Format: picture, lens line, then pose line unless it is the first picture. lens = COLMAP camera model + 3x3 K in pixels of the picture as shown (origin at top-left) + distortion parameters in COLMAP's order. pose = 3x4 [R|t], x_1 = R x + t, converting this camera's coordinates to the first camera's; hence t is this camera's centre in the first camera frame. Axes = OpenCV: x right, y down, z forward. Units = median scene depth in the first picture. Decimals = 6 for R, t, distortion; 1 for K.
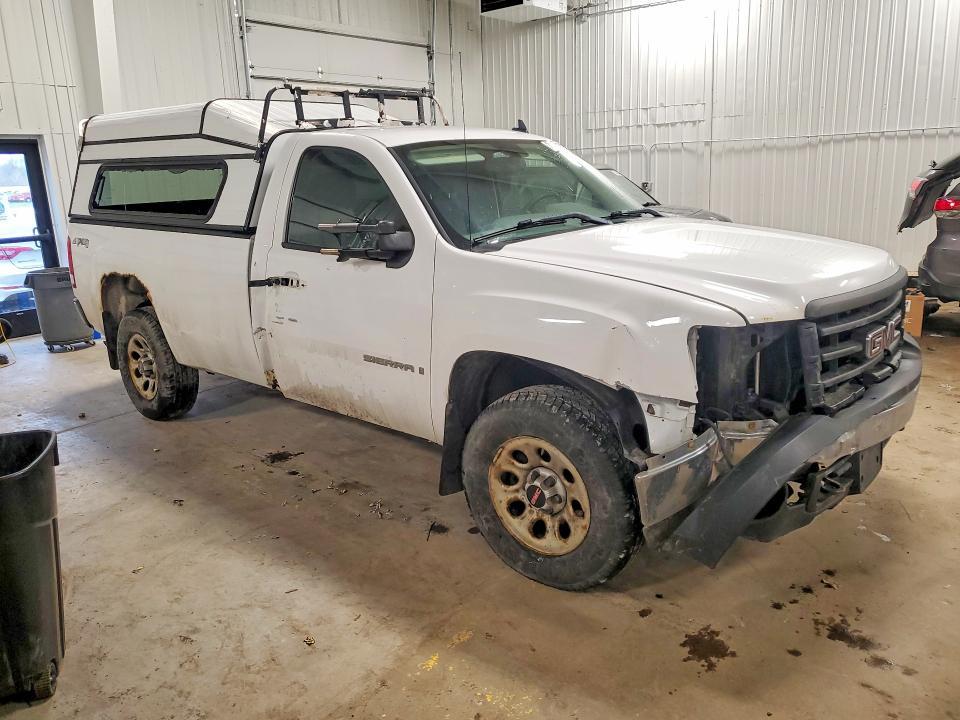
lens RADIAL K [[739.1, 0, 476.9], [0, 739.1, 357.6], [0, 0, 1]] dist [-0.027935, -0.019758]
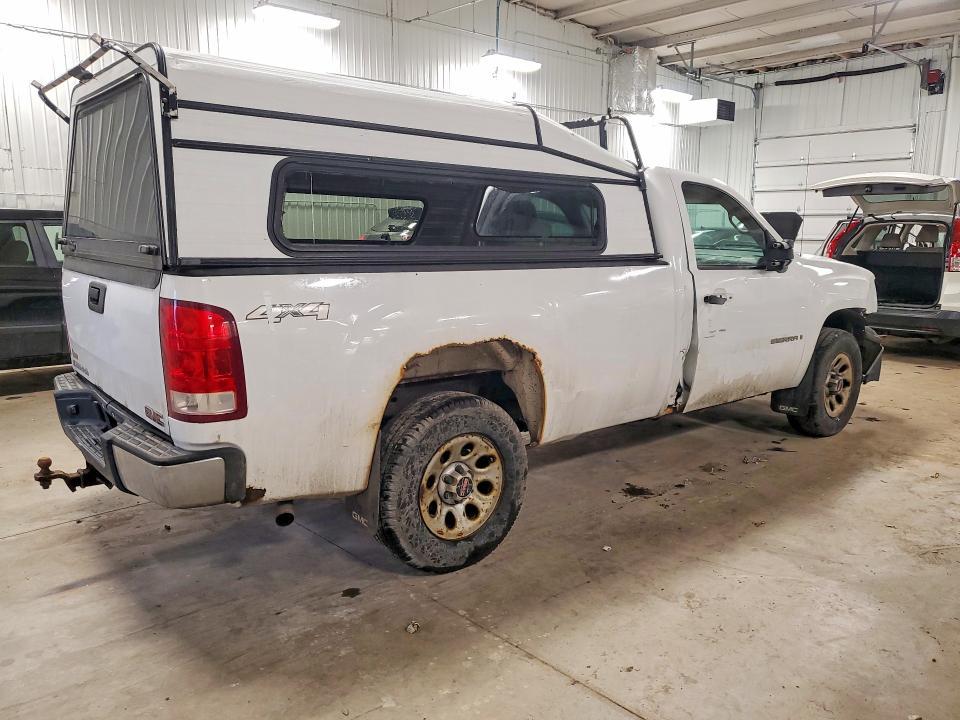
lens RADIAL K [[739.1, 0, 477.6], [0, 739.1, 360.8], [0, 0, 1]] dist [-0.027935, -0.019758]
pose [[0.182640, -0.146318, 0.972231, -1.284373], [0.234706, 0.966763, 0.101404, -0.188044], [-0.954754, 0.209668, 0.210911, 1.007552]]
